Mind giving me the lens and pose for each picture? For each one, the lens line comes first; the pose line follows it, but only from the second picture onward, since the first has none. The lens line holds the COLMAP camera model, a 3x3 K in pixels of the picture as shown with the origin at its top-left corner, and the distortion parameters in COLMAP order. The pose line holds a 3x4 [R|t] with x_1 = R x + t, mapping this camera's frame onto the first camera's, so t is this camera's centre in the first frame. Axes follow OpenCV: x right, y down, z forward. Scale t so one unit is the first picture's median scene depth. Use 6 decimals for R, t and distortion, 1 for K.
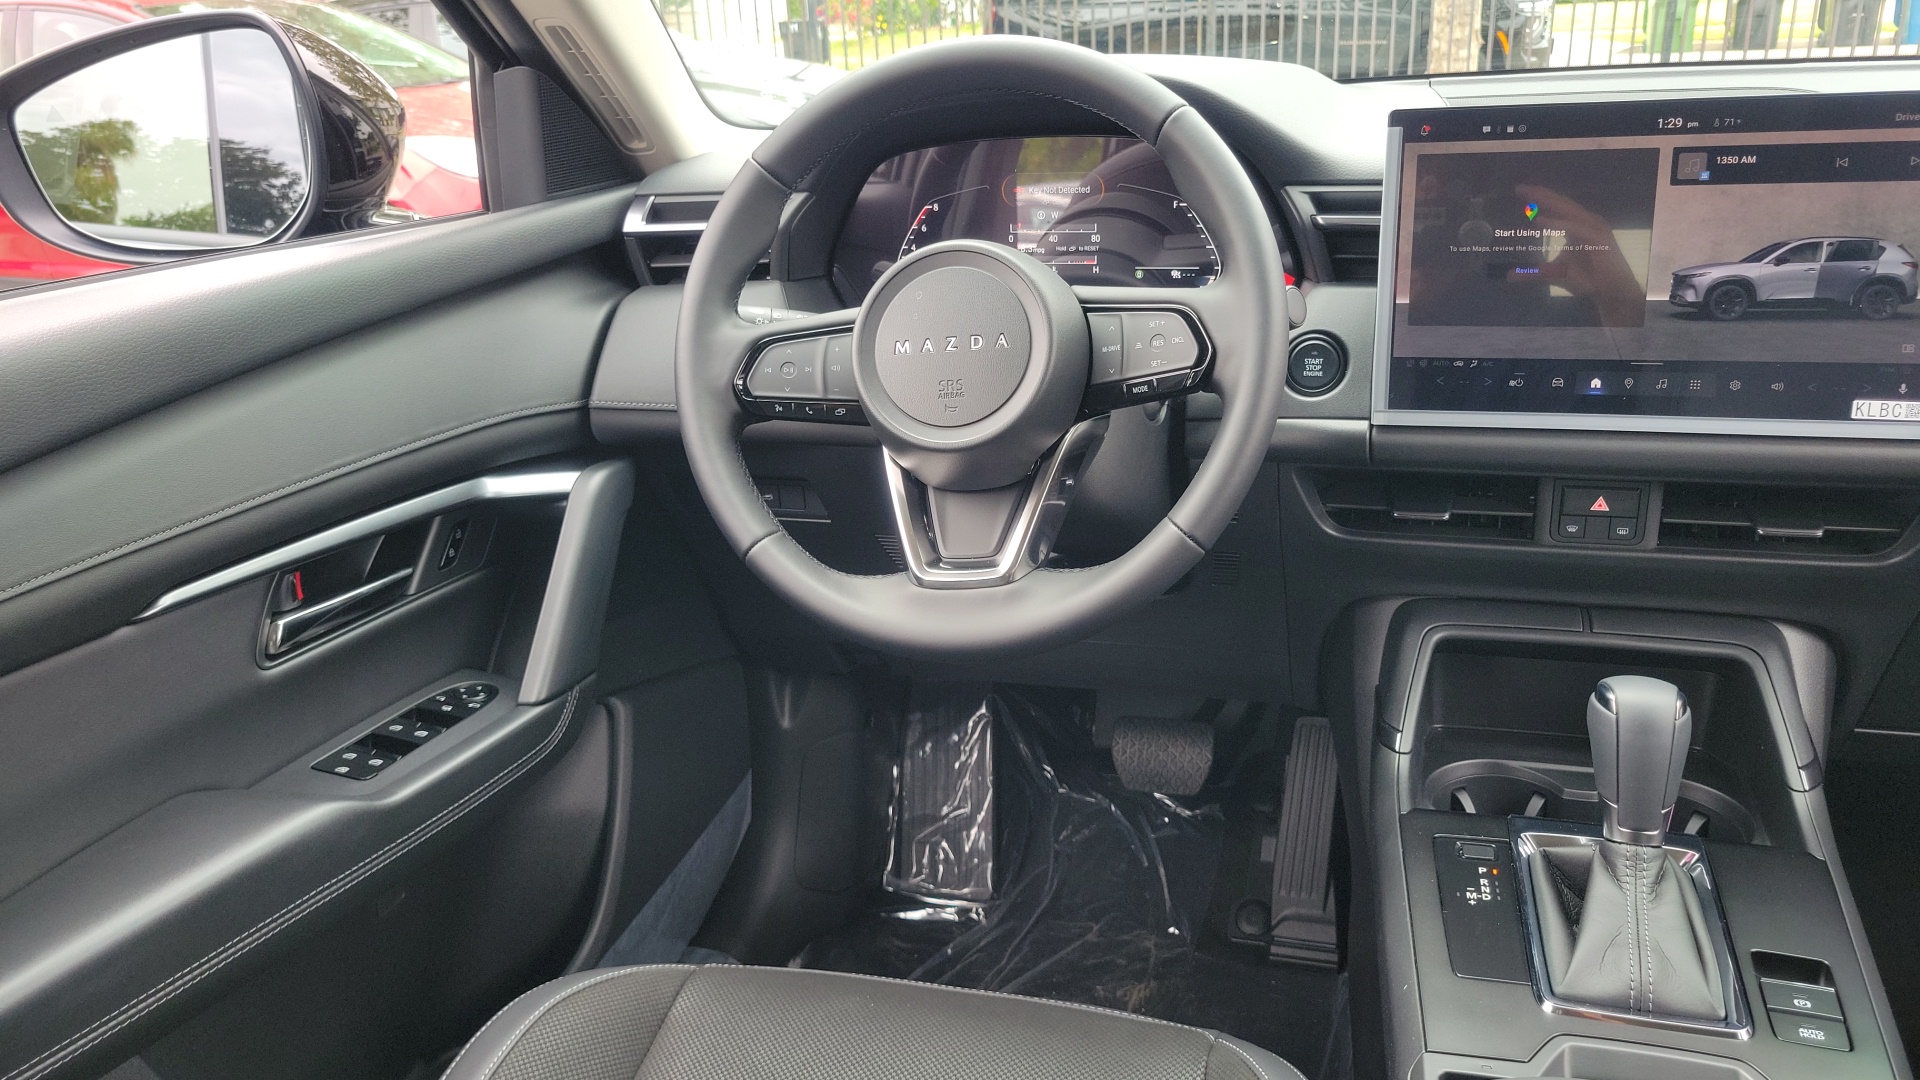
lens RADIAL K [[1439.3, 0, 972.3], [0, 1439.3, 539.8], [0, 0, 1]] dist [0.032305, -0.025013]
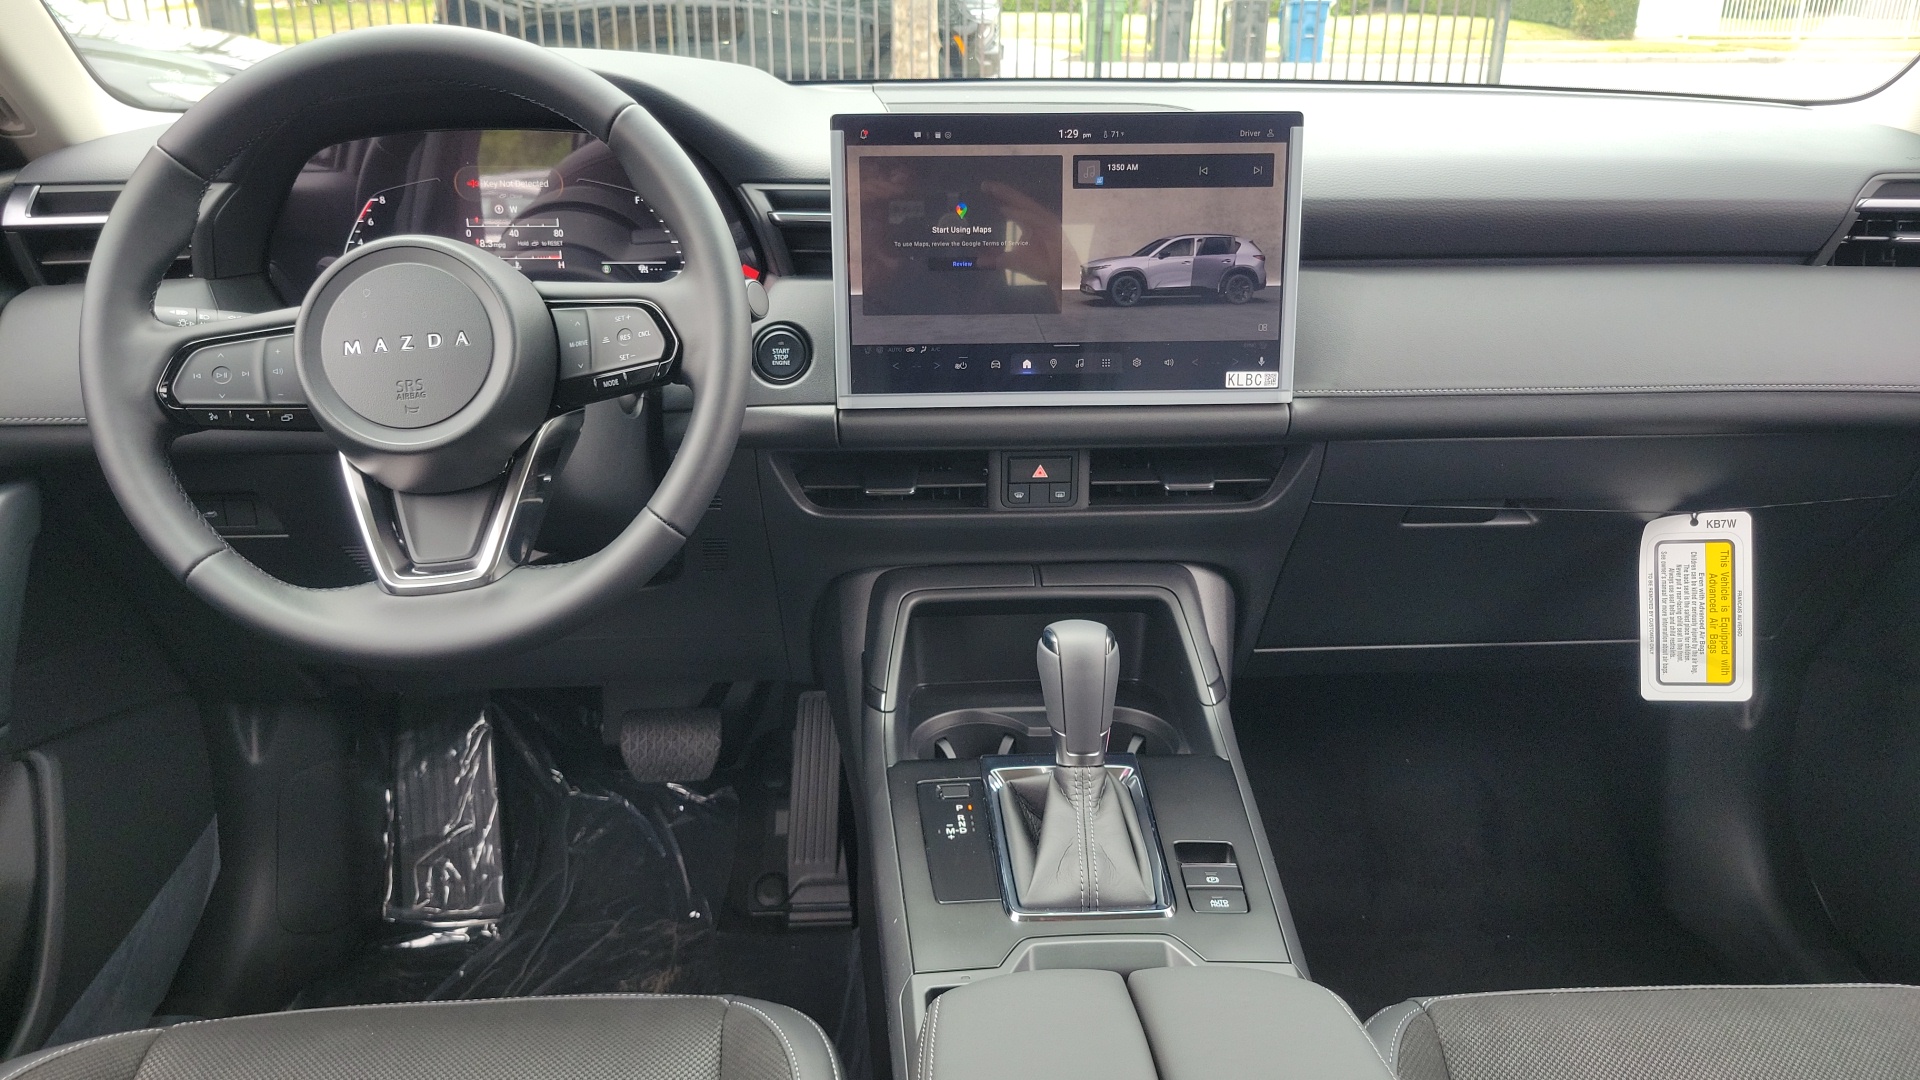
lens RADIAL K [[1439.3, 0, 970.5], [0, 1439.3, 548.4], [0, 0, 1]] dist [0.032305, -0.025013]
pose [[0.942047, -0.072926, 0.327458, 0.012703], [0.069263, 0.997337, 0.022851, 0.005525], [-0.328253, 0.001154, 0.944589, -0.040025]]
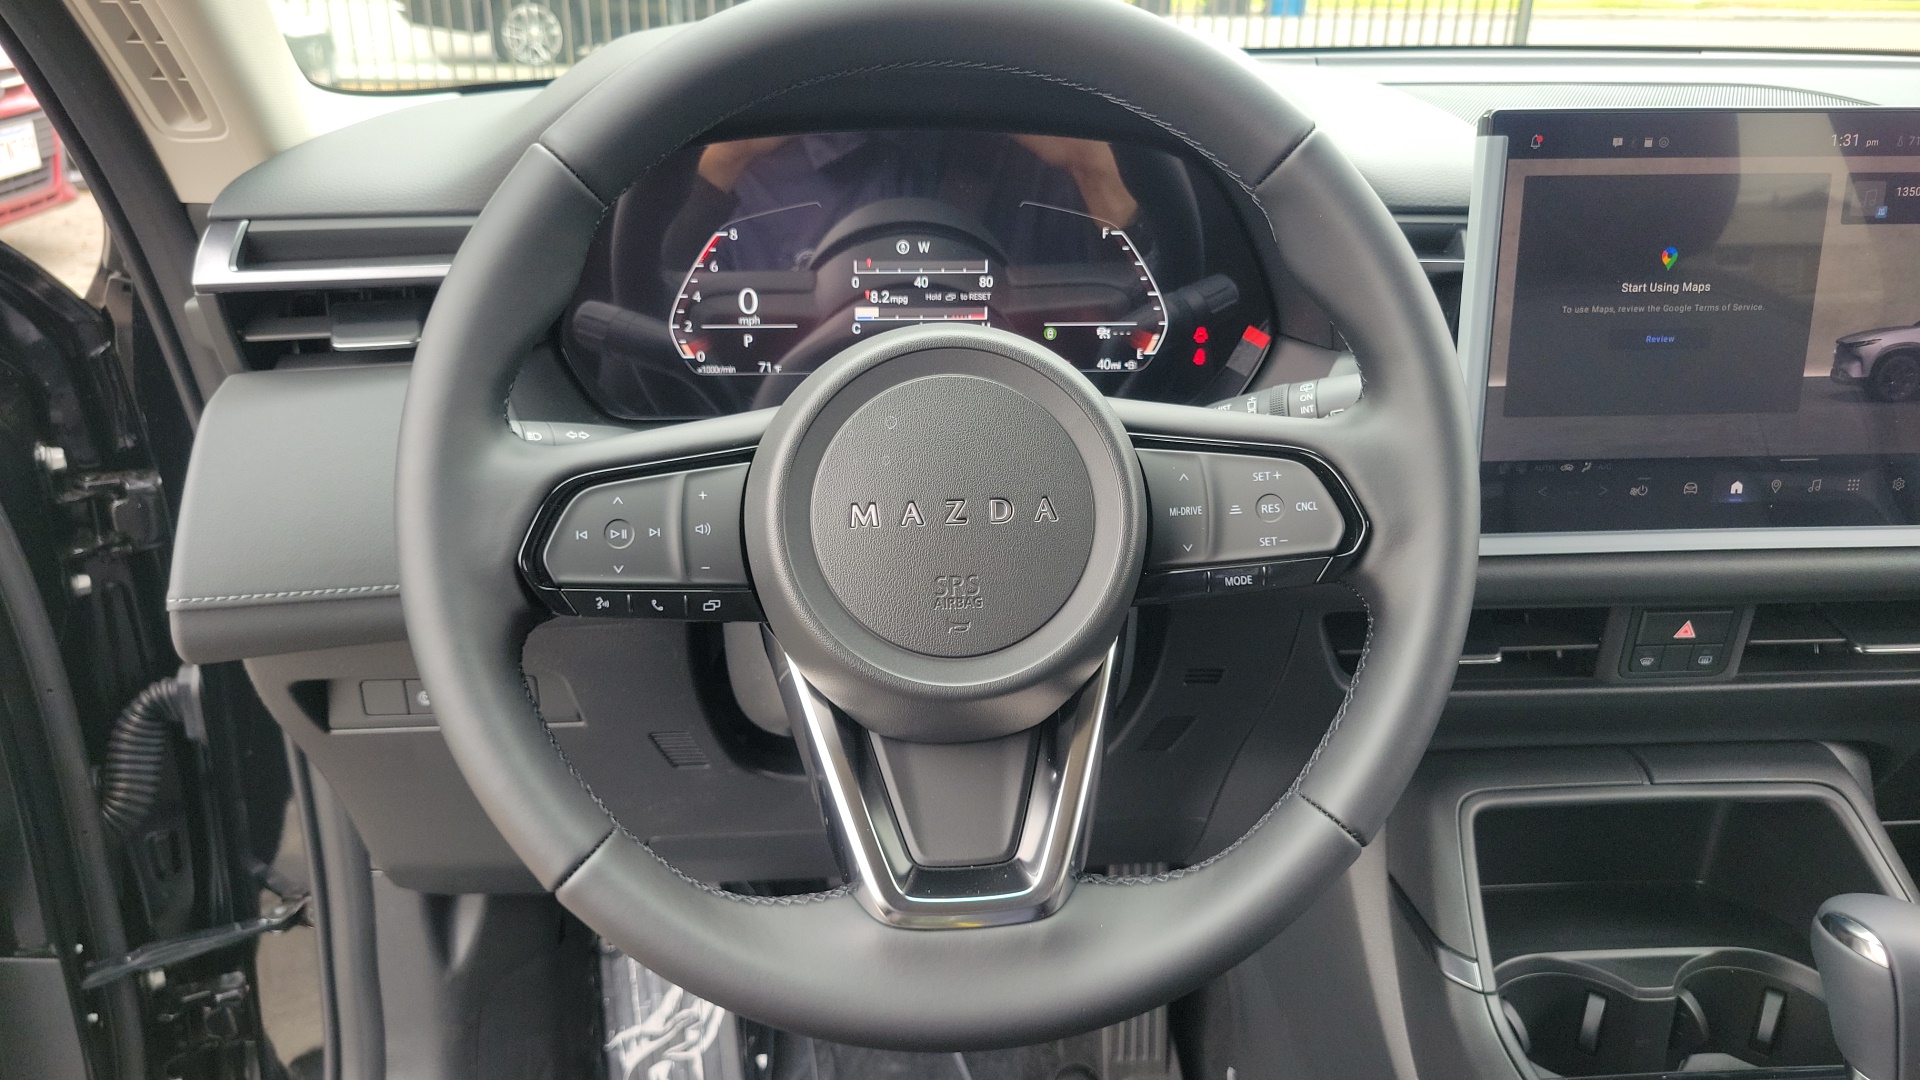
lens RADIAL K [[1439.3, 0, 945.5], [0, 1439.3, 562.0], [0, 0, 1]] dist [0.032305, -0.025013]
pose [[0.943001, -0.076401, 0.323902, -0.190643], [0.065504, 0.996863, 0.044431, -0.123813], [-0.326280, -0.020681, 0.945047, 0.405445]]
